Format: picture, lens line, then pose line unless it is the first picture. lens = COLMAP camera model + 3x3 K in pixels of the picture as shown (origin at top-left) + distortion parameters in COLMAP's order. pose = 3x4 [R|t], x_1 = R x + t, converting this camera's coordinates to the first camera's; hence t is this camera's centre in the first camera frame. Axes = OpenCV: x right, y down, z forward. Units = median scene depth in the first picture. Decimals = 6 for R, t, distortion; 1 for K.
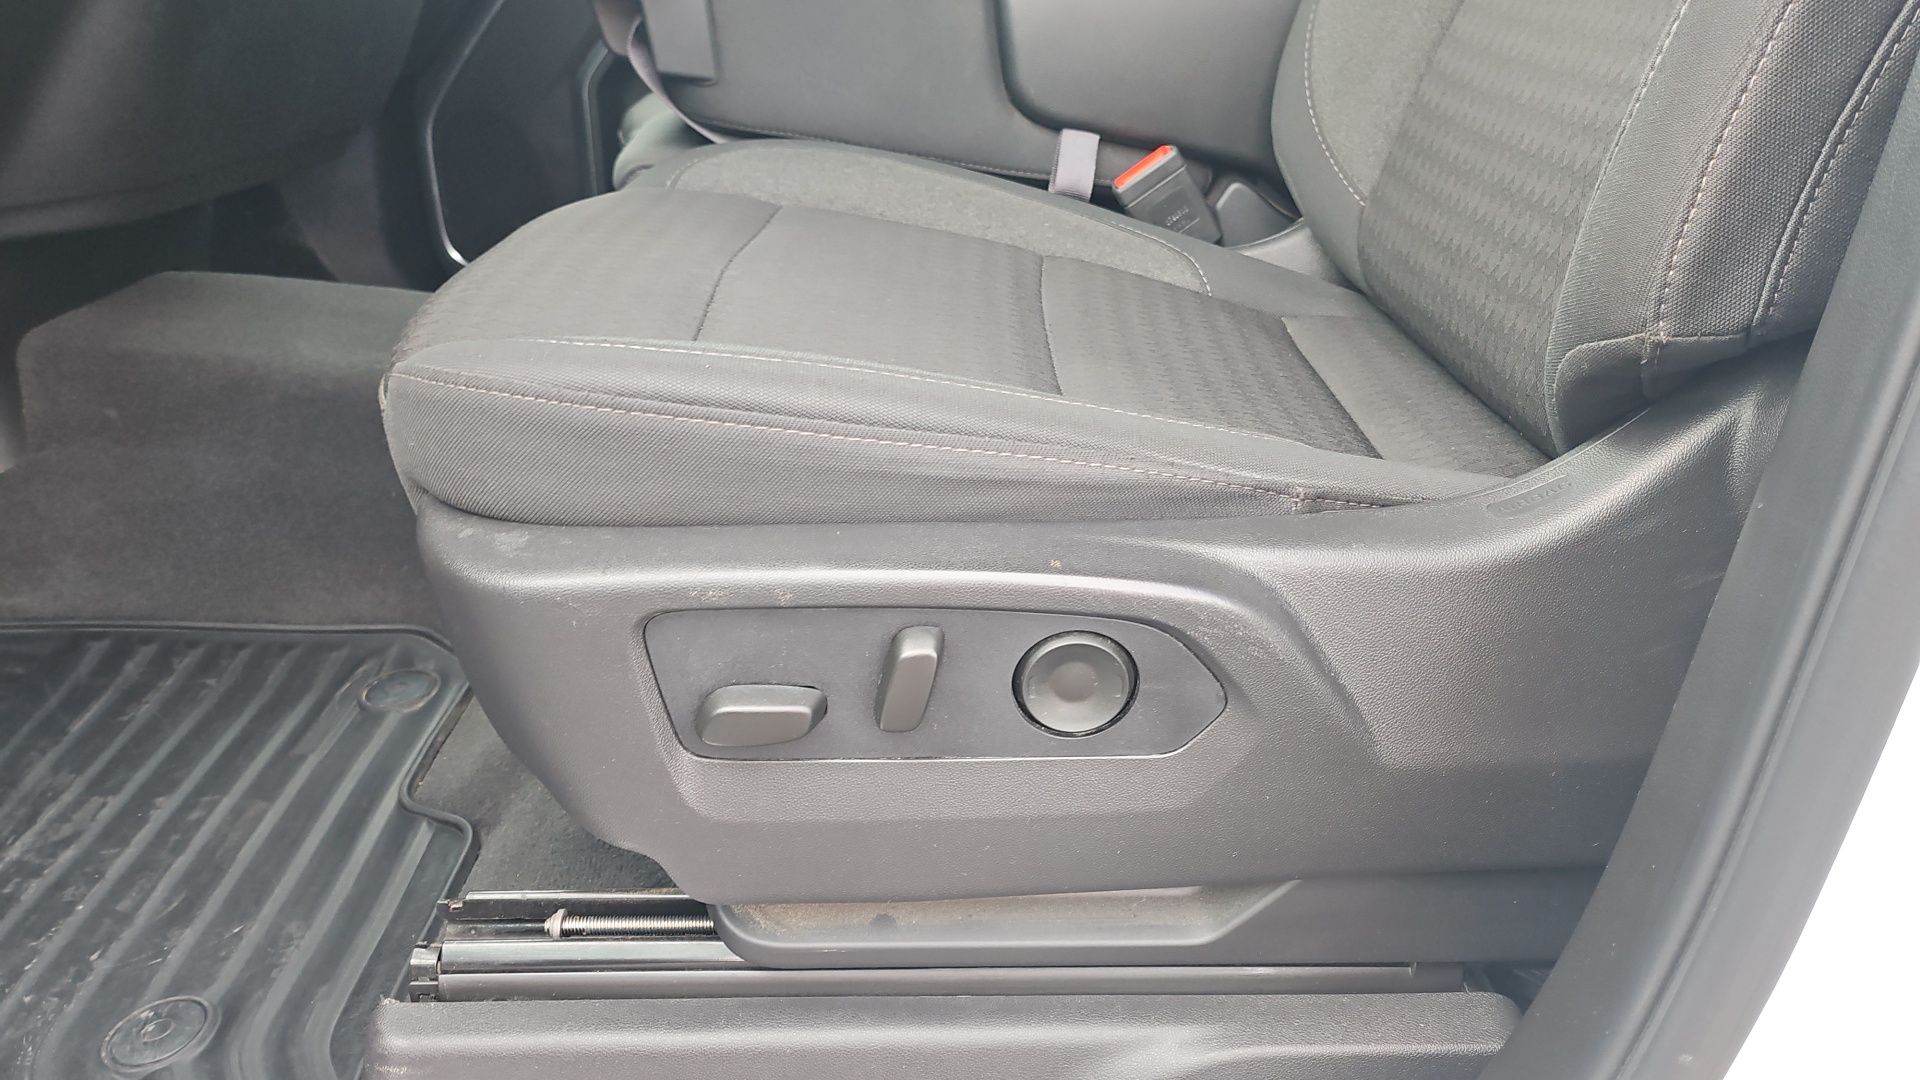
lens RADIAL K [[1341.4, 0, 948.7], [0, 1341.4, 536.4], [0, 0, 1]] dist [0.065827, -0.064042]
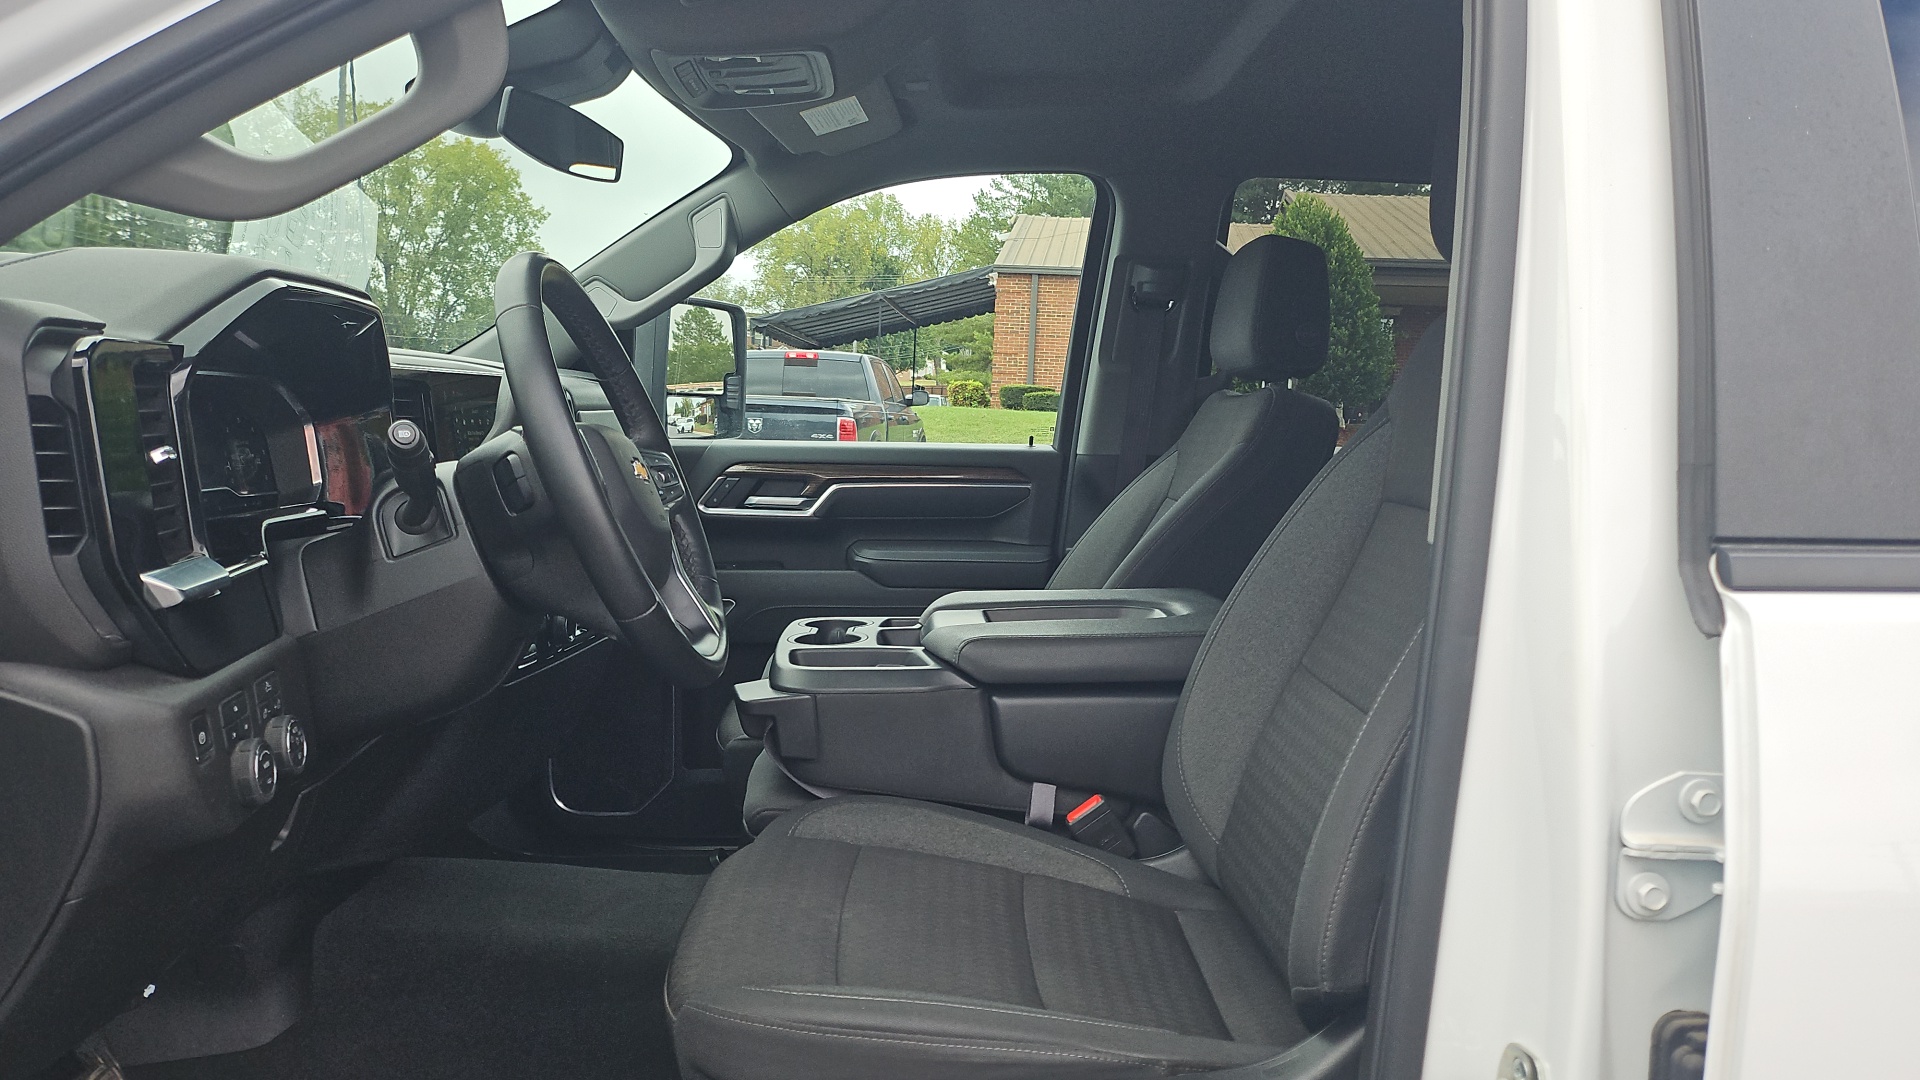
lens RADIAL K [[1341.4, 0, 974.0], [0, 1341.4, 535.7], [0, 0, 1]] dist [0.065827, -0.064042]
pose [[0.999119, 0.001642, 0.041926, -0.056570], [0.011504, 0.950223, -0.311357, -0.093802], [-0.040350, 0.311565, 0.949368, -0.648587]]
